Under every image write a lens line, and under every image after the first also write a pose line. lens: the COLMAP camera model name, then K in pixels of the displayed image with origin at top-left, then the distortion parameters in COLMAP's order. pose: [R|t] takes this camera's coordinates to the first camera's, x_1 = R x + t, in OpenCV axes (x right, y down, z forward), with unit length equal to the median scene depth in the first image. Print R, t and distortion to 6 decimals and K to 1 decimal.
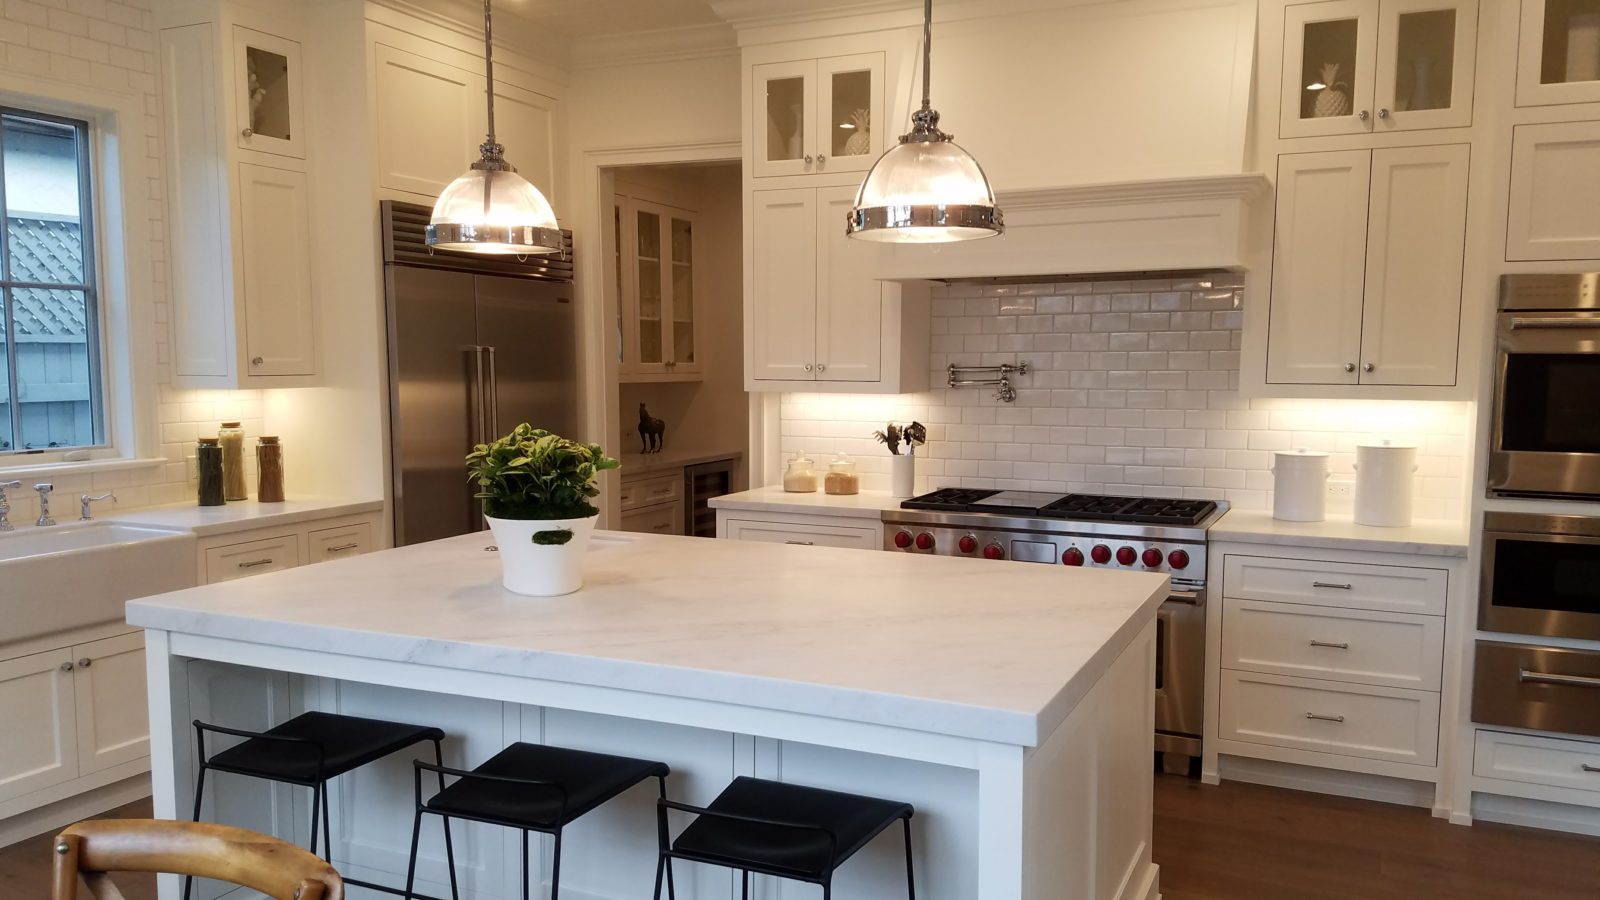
lens RADIAL K [[1231.0, 0, 807.6], [0, 1231.0, 481.1], [0, 0, 1]] dist [0.225560, -0.384131]
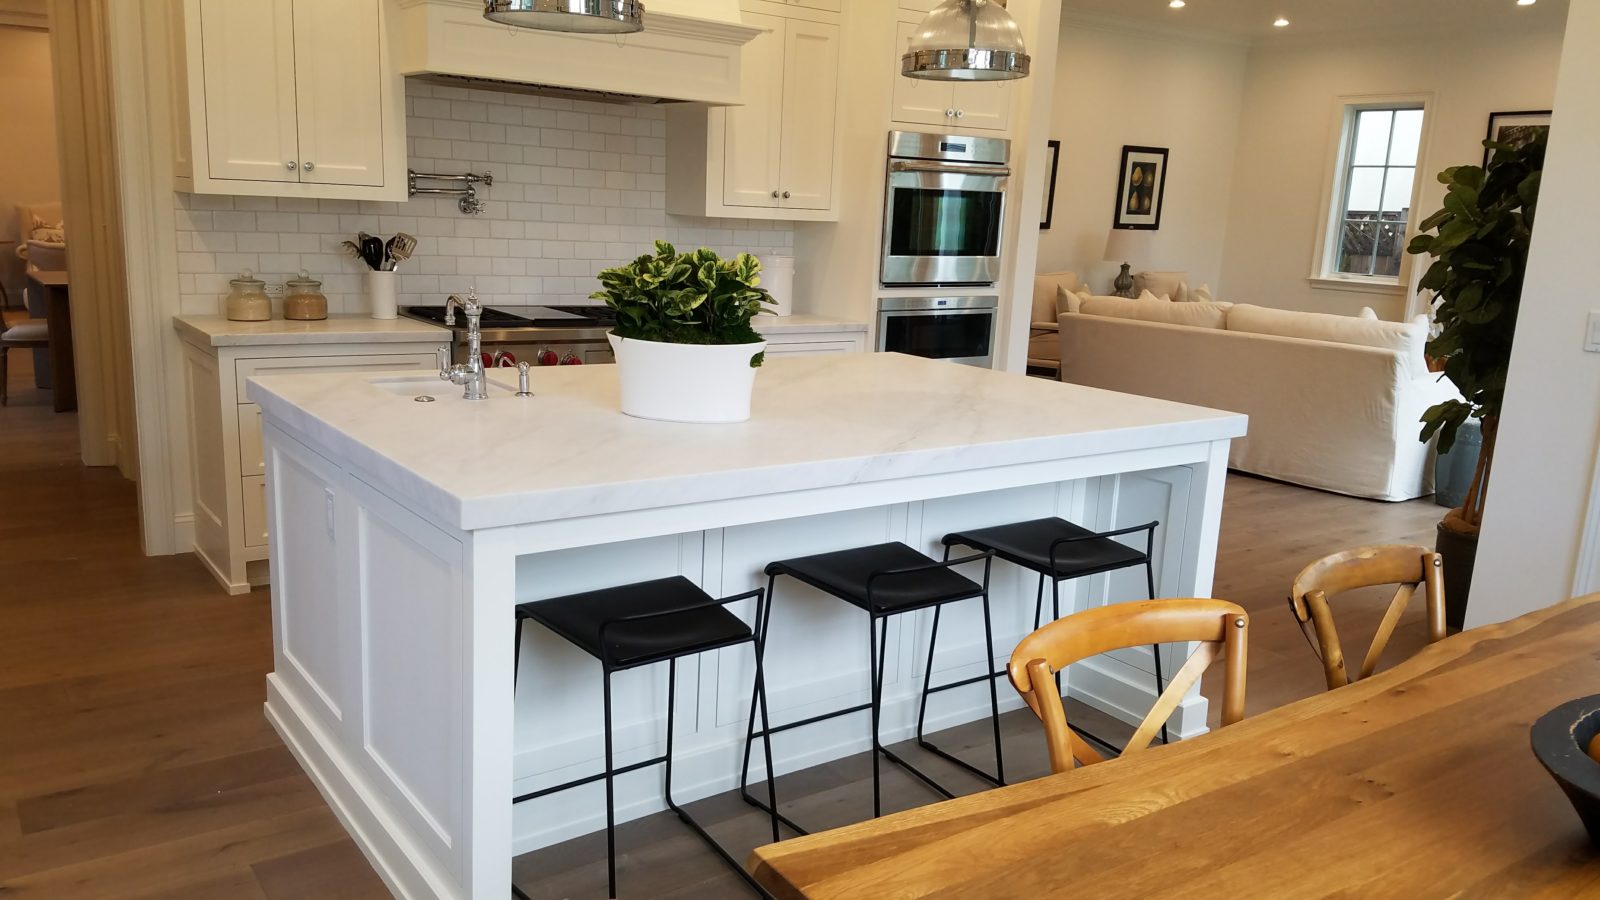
lens RADIAL K [[1231.0, 0, 807.6], [0, 1231.0, 481.1], [0, 0, 1]] dist [0.225560, -0.384131]
pose [[0.489617, -0.172867, 0.854630, -0.739835], [0.046704, 0.983943, 0.172267, -0.018520], [-0.870686, -0.044430, 0.489828, 0.344297]]
